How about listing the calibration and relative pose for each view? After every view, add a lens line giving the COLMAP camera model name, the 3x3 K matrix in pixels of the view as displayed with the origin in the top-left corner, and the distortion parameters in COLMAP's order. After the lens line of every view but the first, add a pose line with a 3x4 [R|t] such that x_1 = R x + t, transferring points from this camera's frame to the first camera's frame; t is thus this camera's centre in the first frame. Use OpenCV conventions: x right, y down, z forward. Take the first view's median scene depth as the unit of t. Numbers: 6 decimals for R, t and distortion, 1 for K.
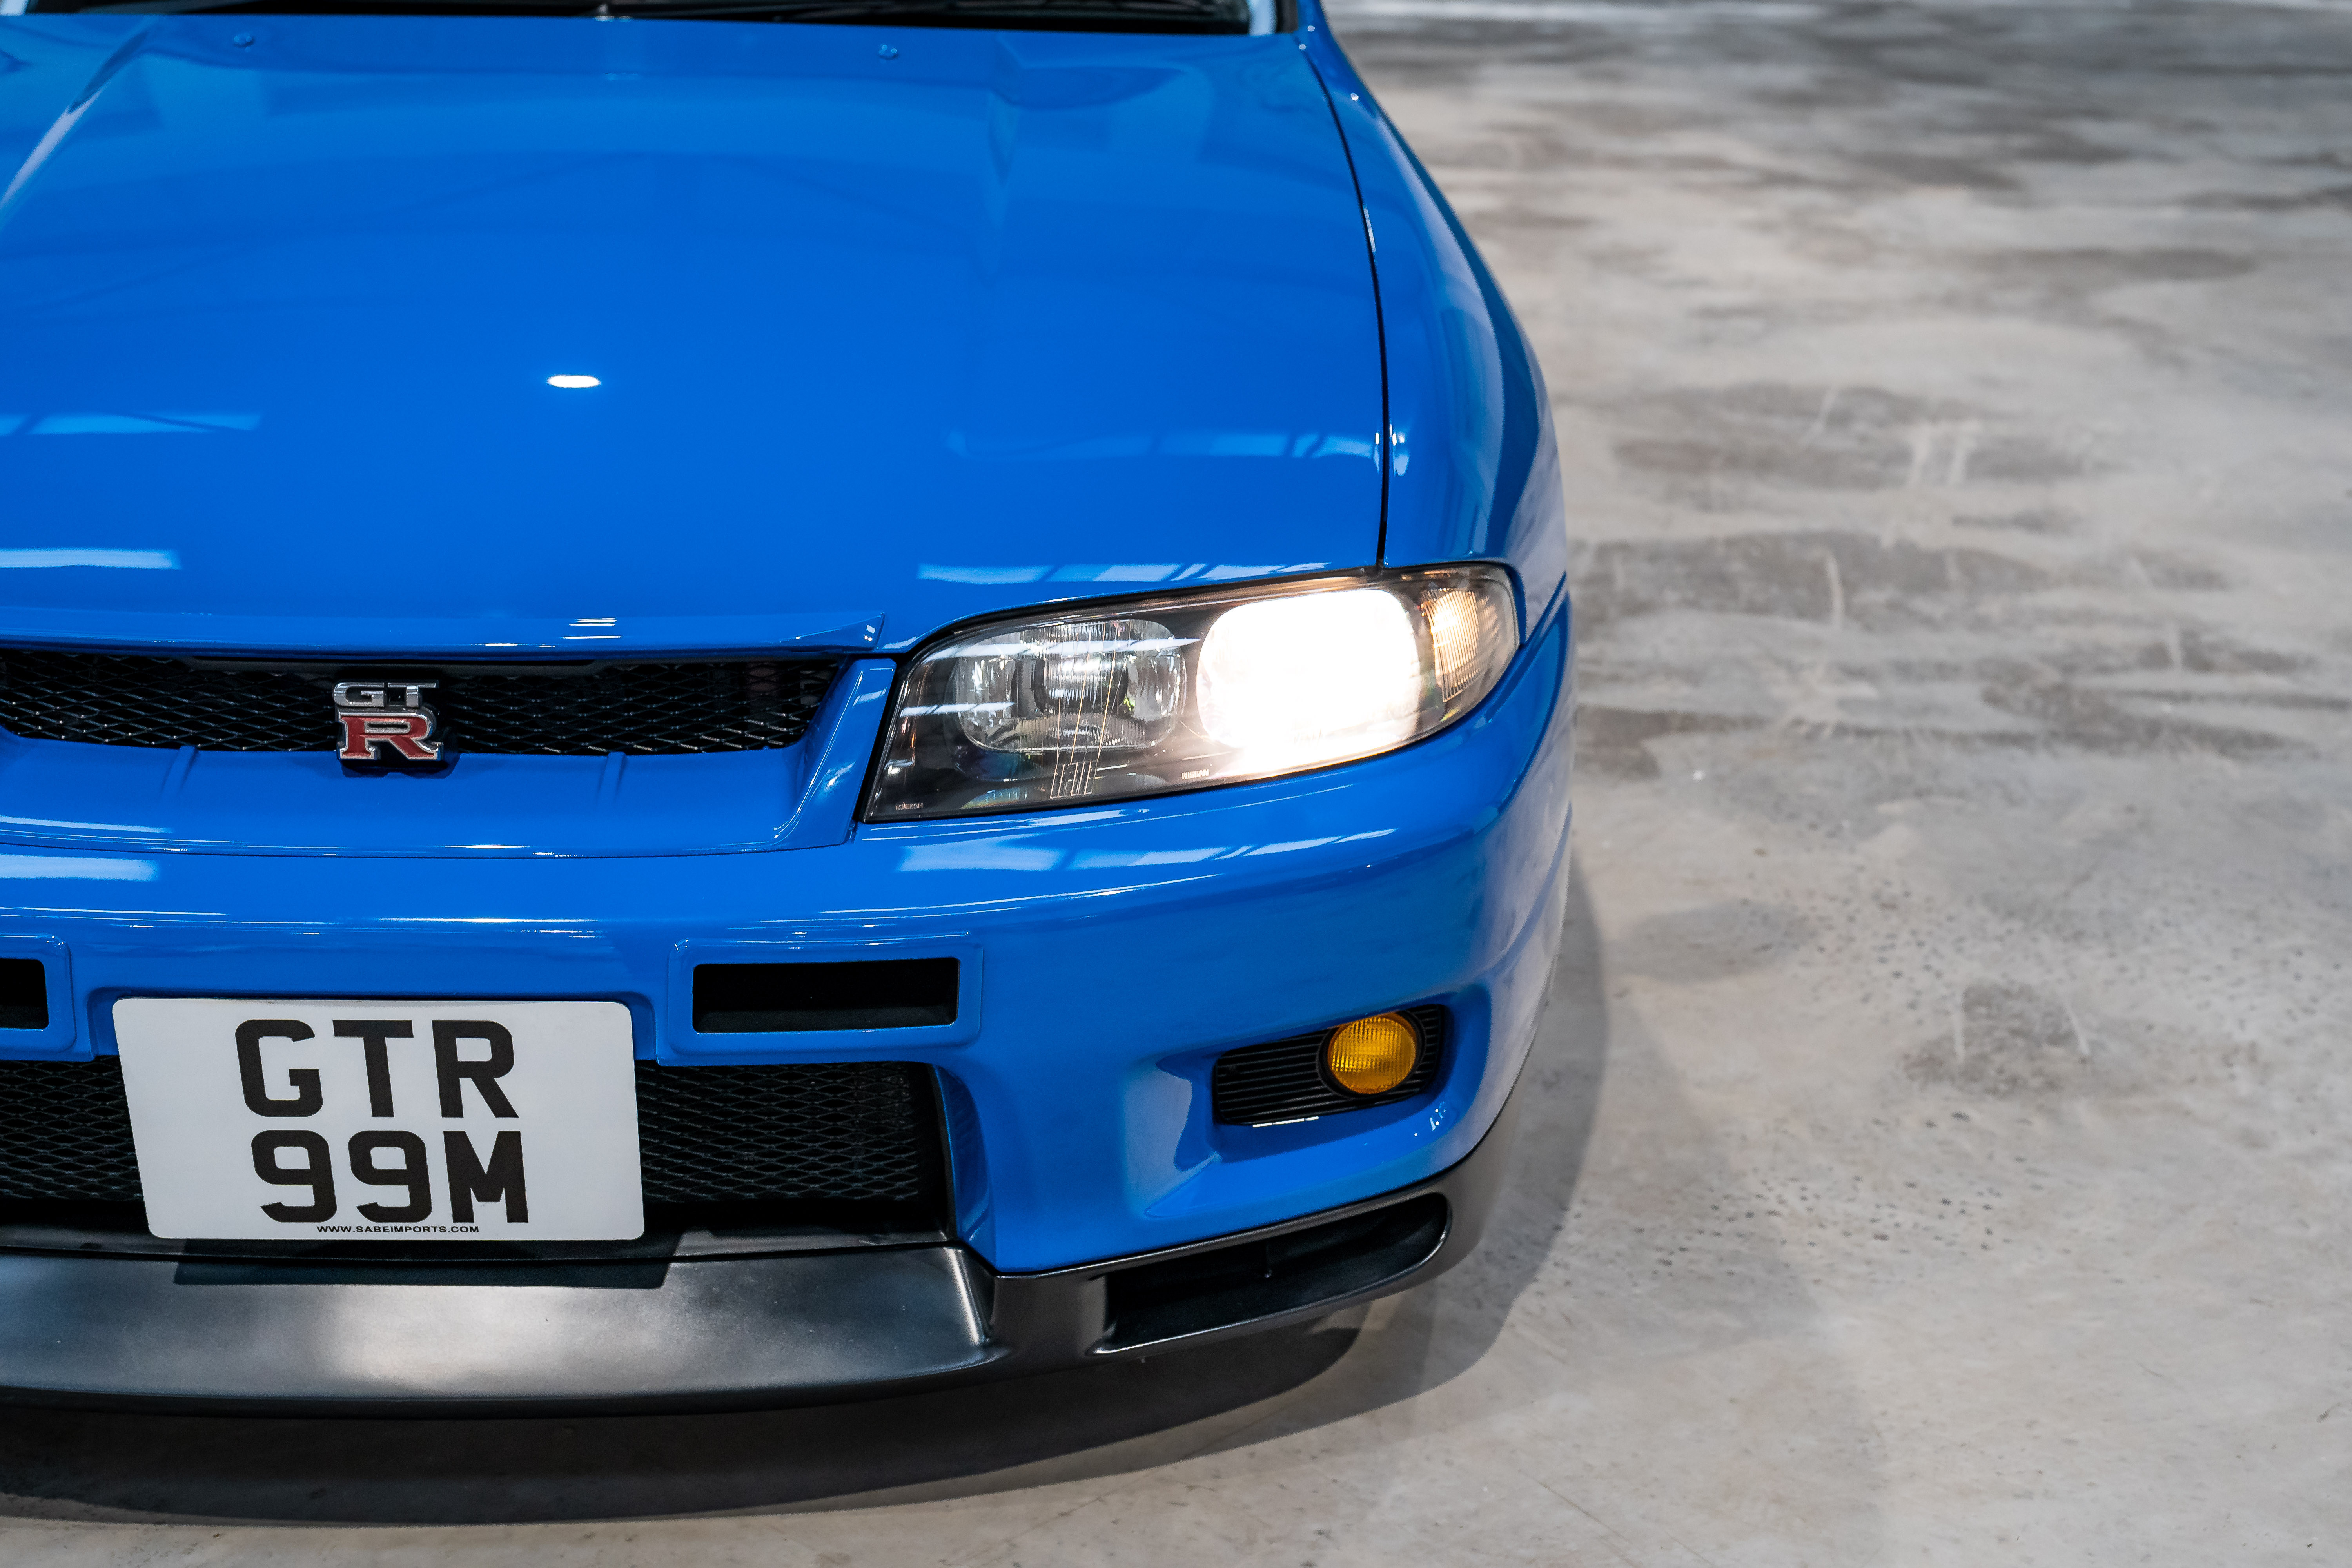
lens RADIAL K [[3293.1, 0, 1170.9], [0, 3293.1, 784.8], [0, 0, 1]] dist [-0.028047, 0.142930]
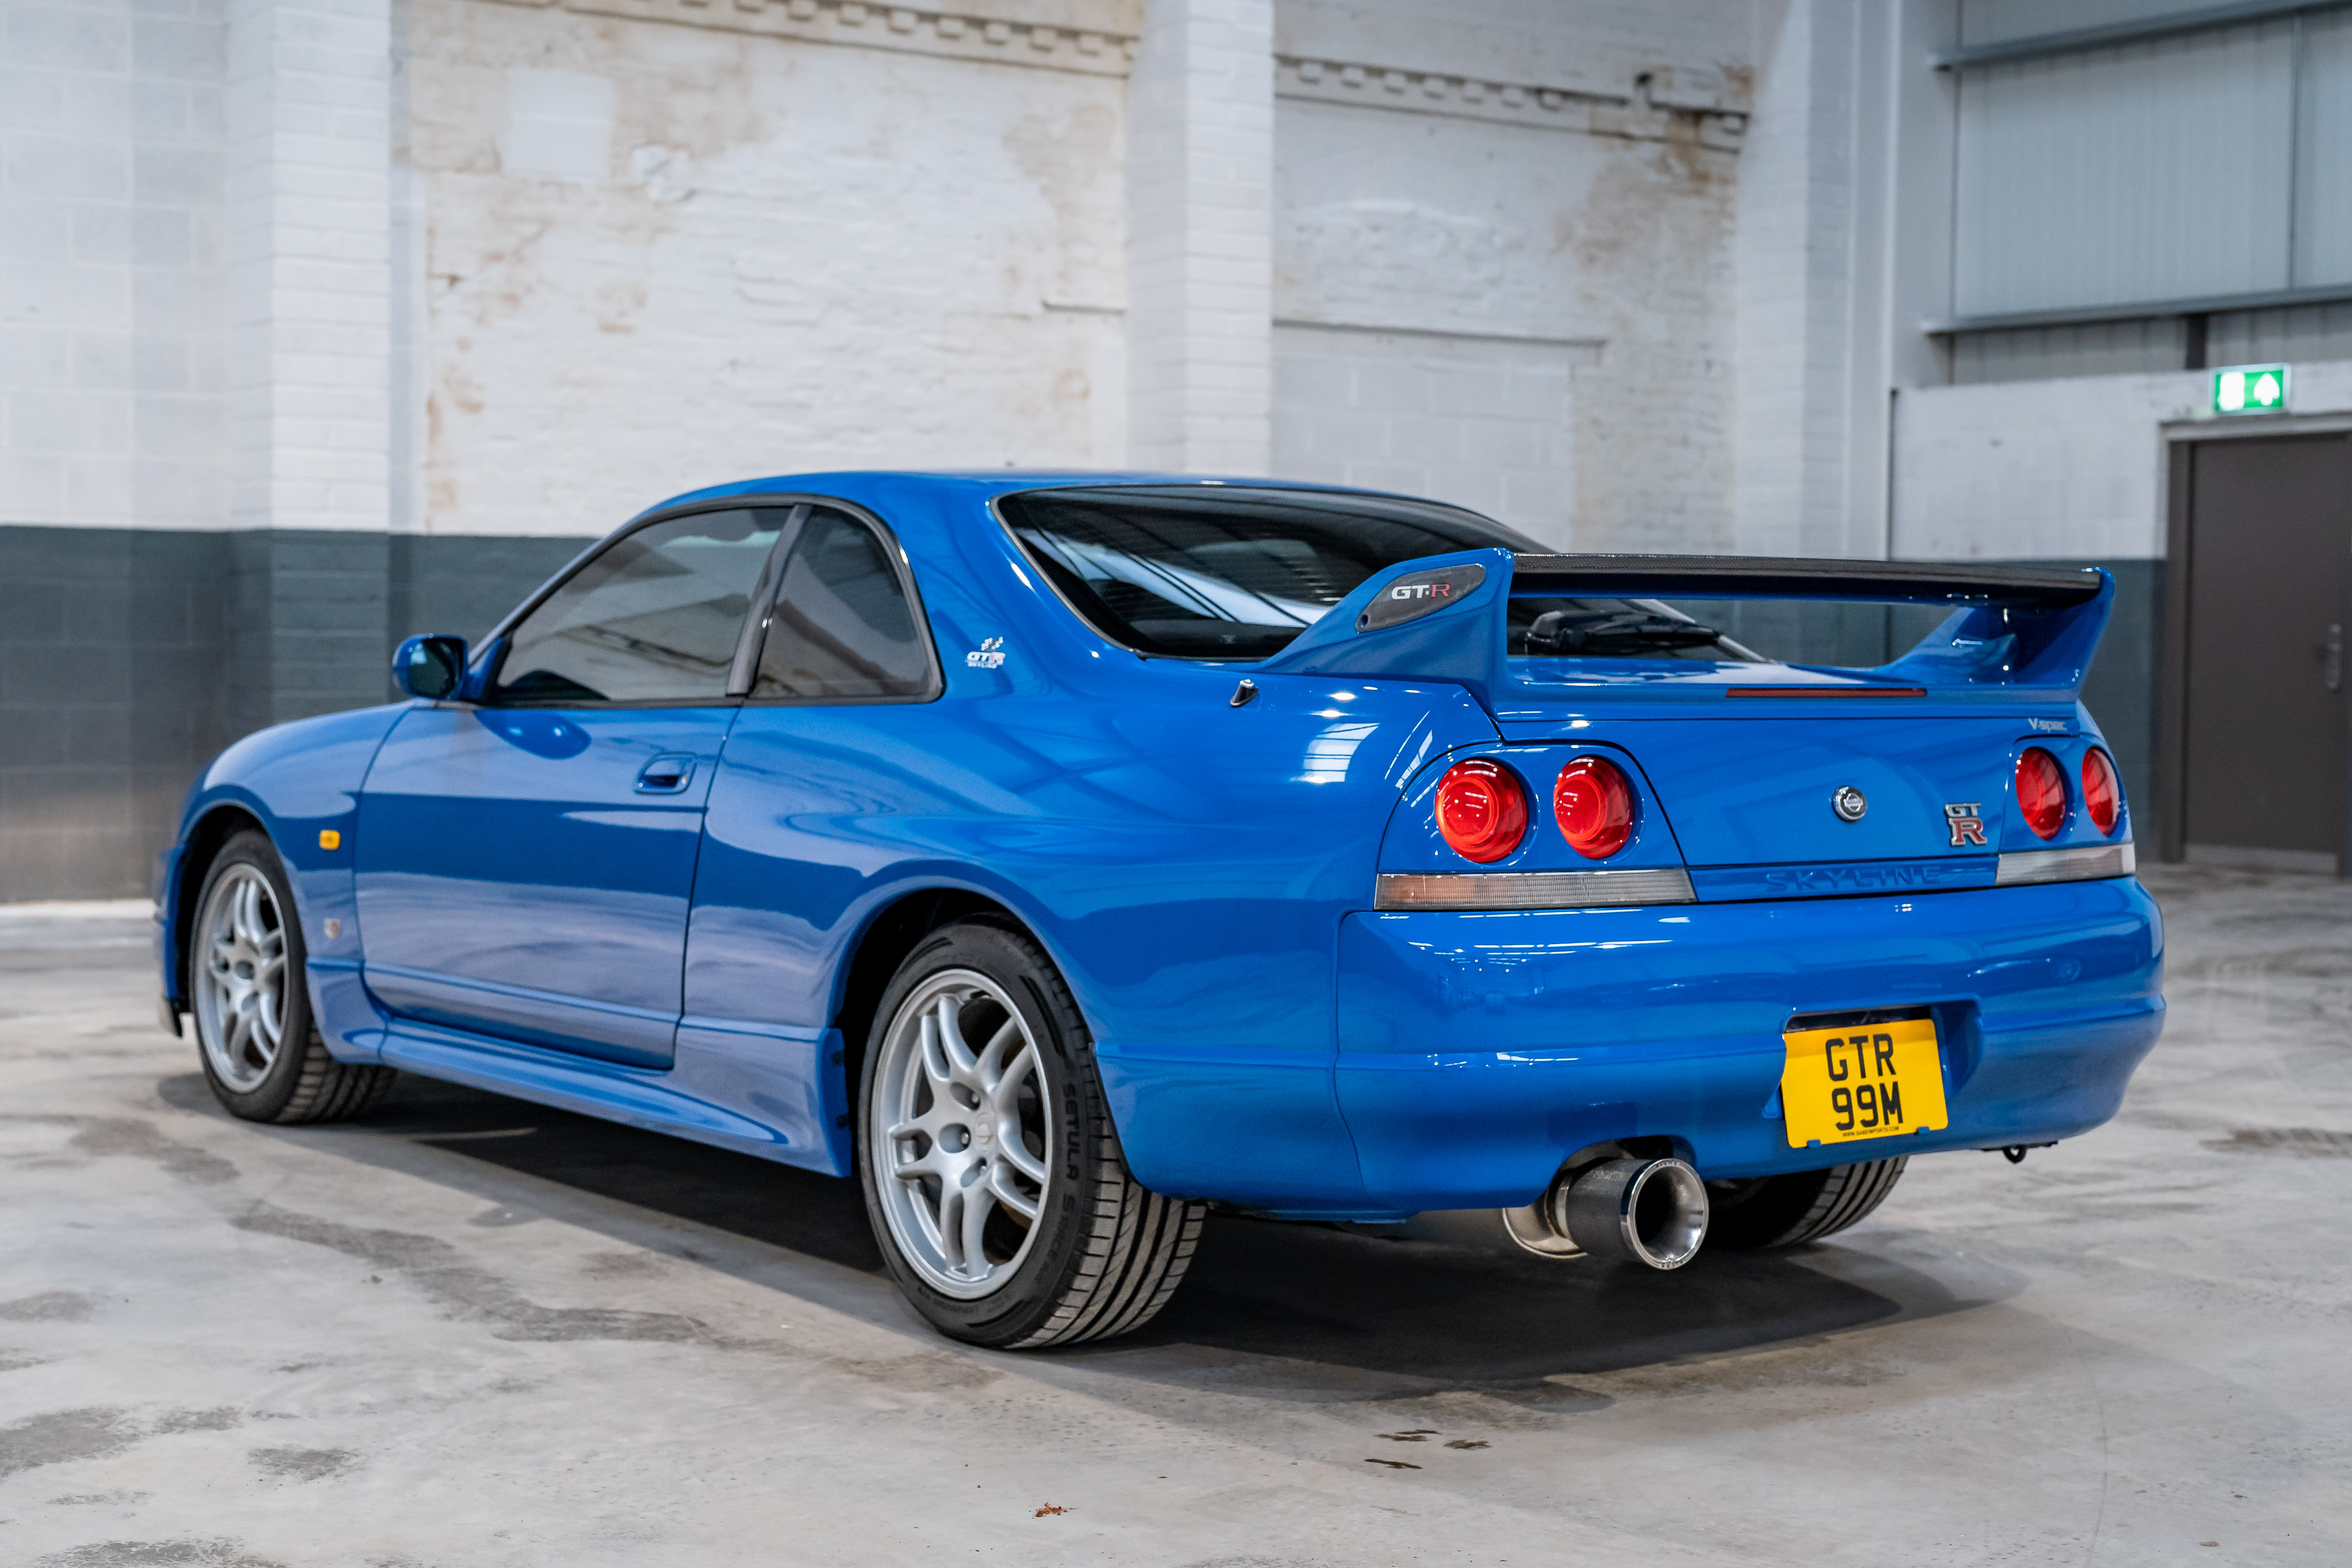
lens RADIAL K [[3451.3, 0, 1176.9], [0, 3451.3, 761.2], [0, 0, 1]] dist [-0.014555, 0.068712]
pose [[0.857012, -0.033999, 0.514174, -1.129285], [0.186292, 0.950774, -0.247637, 0.128457], [-0.480443, 0.308014, 0.821159, -0.150234]]
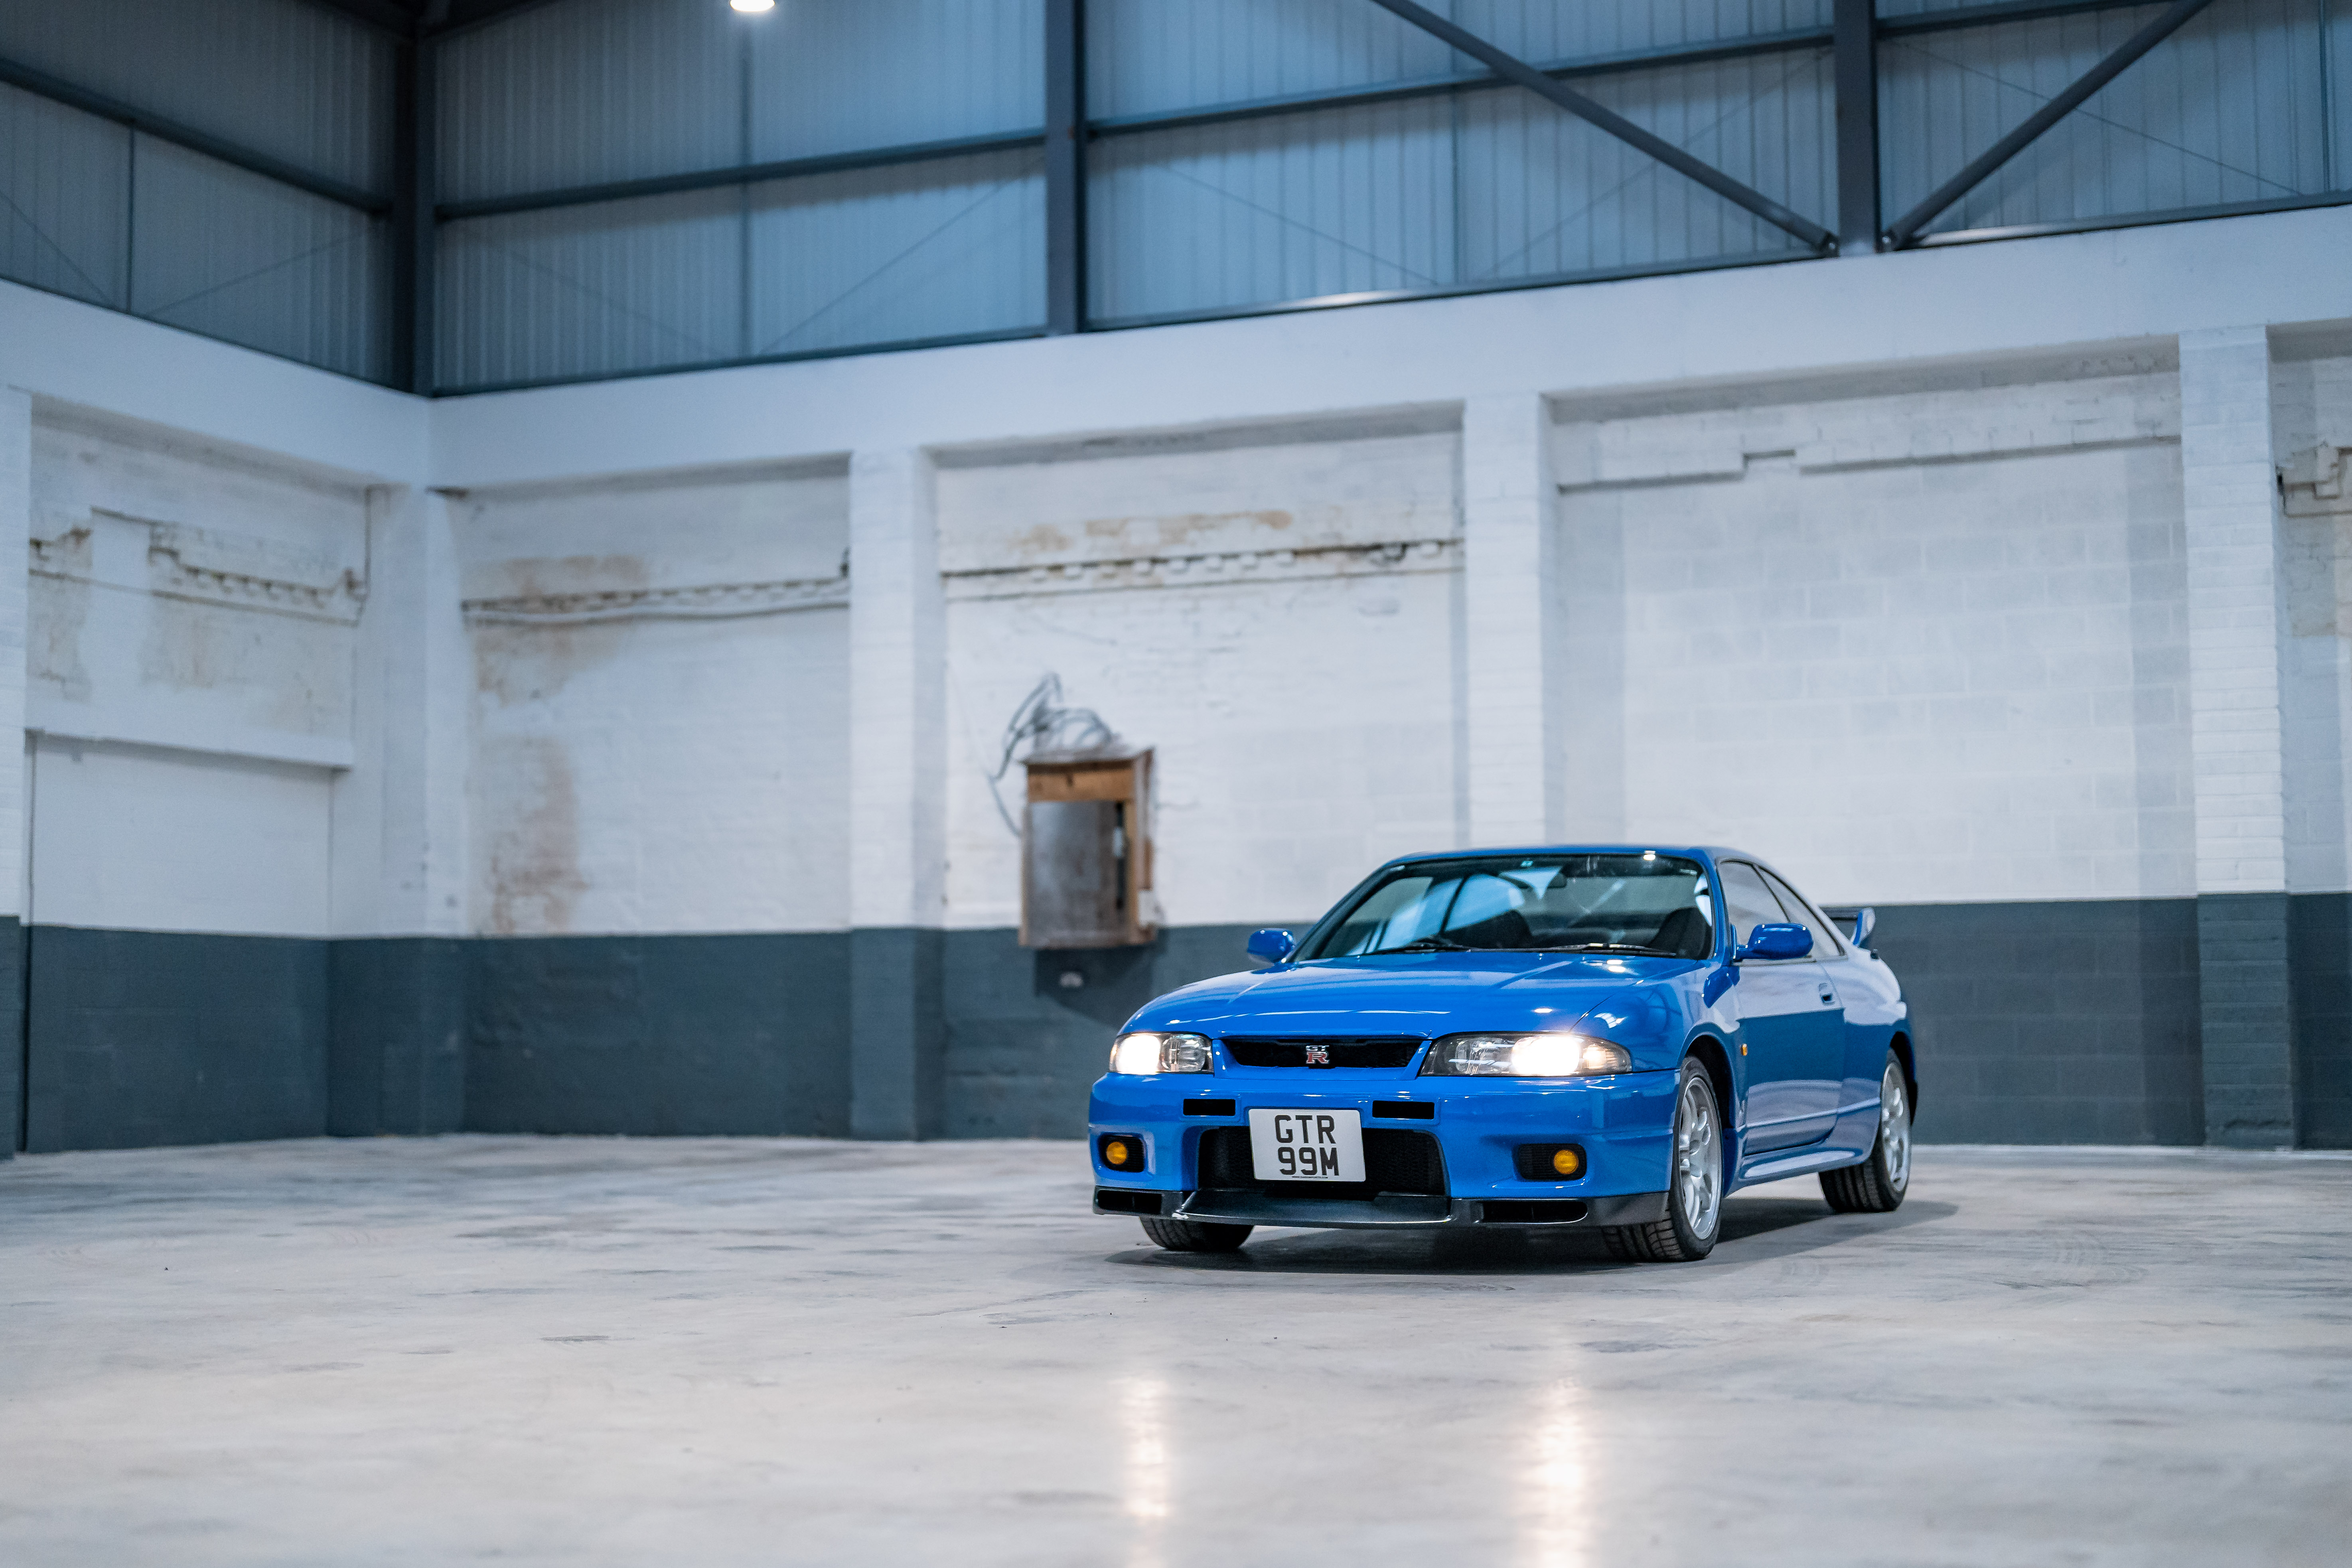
lens RADIAL K [[3255.0, 0, 1183.5], [0, 3255.0, 780.2], [0, 0, 1]] dist [-0.001517, 0.064910]
pose [[0.888155, -0.066640, -0.454687, 1.090300], [-0.129814, 0.912750, -0.387345, 0.924467], [0.440828, 0.403047, 0.802012, -1.832218]]
